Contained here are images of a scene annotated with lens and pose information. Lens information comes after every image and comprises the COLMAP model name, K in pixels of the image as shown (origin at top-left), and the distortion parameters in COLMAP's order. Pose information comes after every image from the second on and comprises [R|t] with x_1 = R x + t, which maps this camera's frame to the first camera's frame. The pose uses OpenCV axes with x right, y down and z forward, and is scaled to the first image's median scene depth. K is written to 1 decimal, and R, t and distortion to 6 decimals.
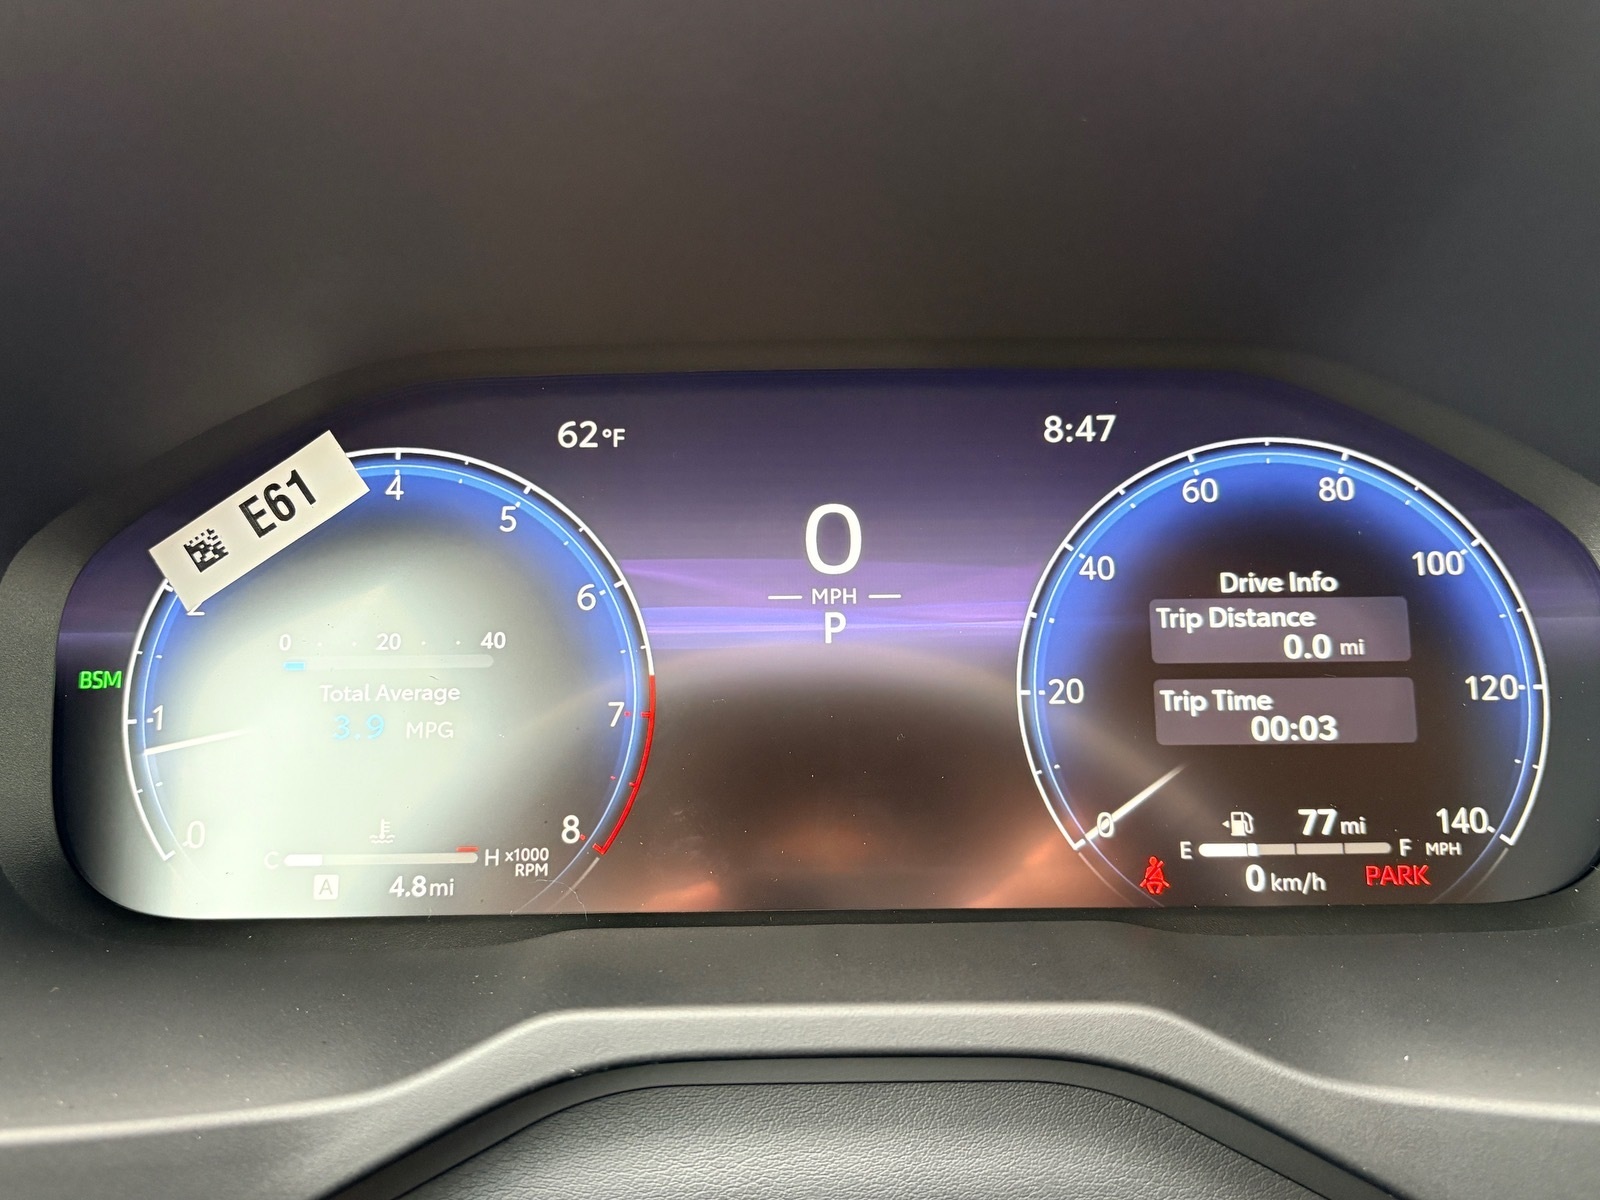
lens RADIAL K [[1539.9, 0, 792.2], [0, 1539.9, 606.1], [0, 0, 1]] dist [0.027319, 0.000000]
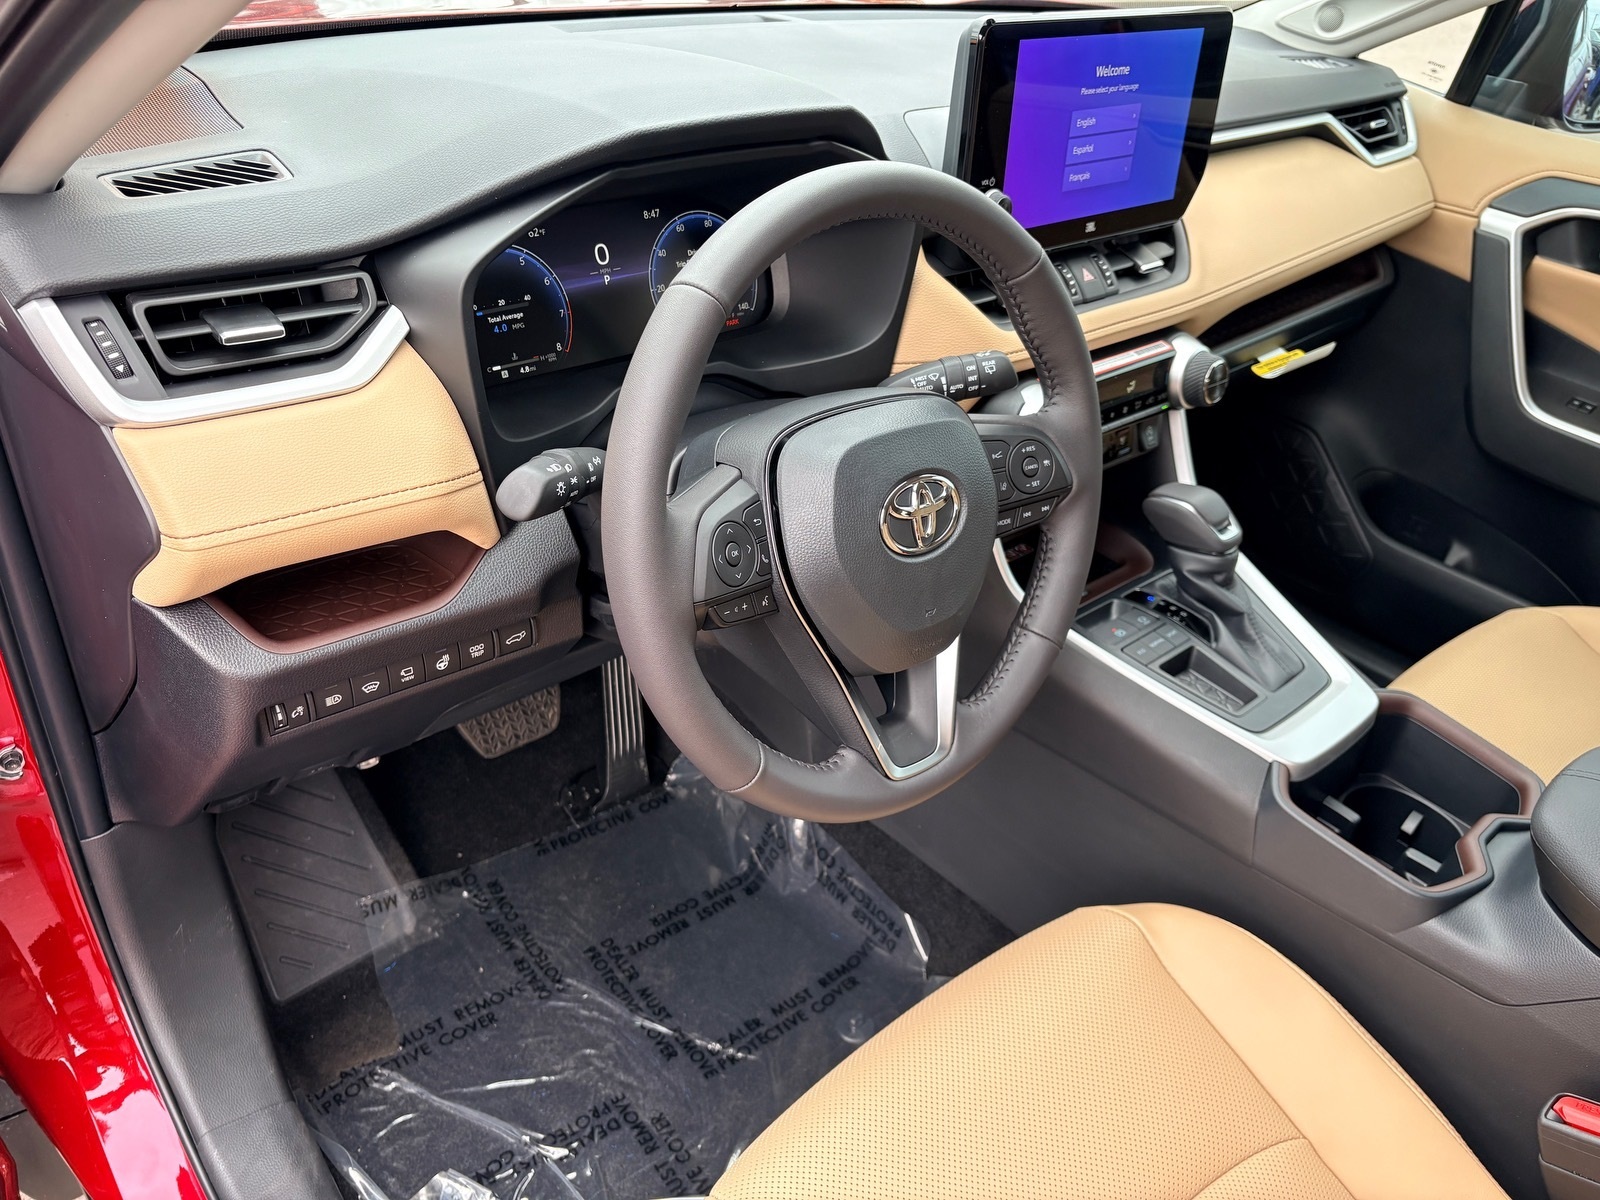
lens RADIAL K [[1217.5, 0, 800.2], [0, 1217.5, 601.7], [0, 0, 1]] dist [0.044645, -0.051719]
pose [[0.743299, -0.305447, 0.595154, -1.622662], [0.035887, 0.906598, 0.420468, -0.506414], [-0.667996, -0.291175, 0.684835, -1.563100]]
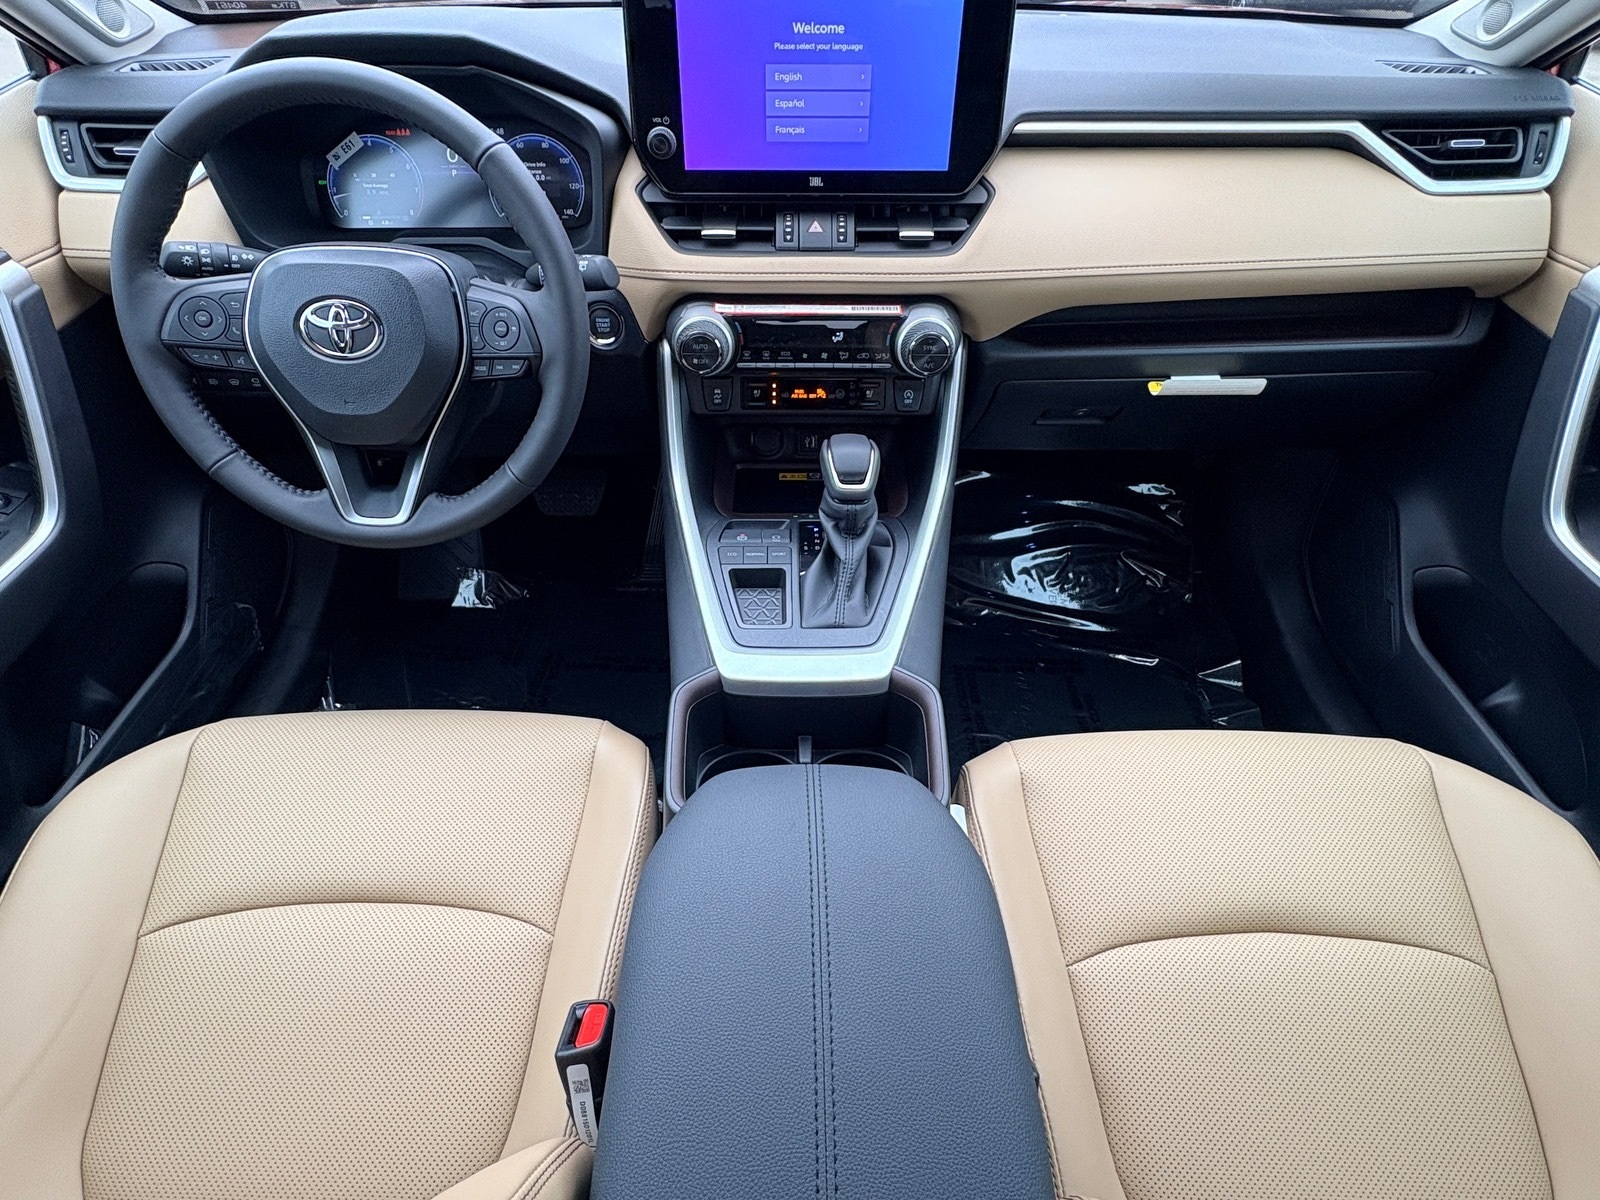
lens RADIAL K [[878.3, 0, 800.4], [0, 878.3, 595.8], [0, 0, 1]] dist [0.001820, 0.002393]
pose [[0.999979, 0.006417, 0.000397, 1.271539], [-0.005840, 0.880845, 0.473369, -0.149500], [0.002688, -0.473361, 0.880864, -2.473840]]
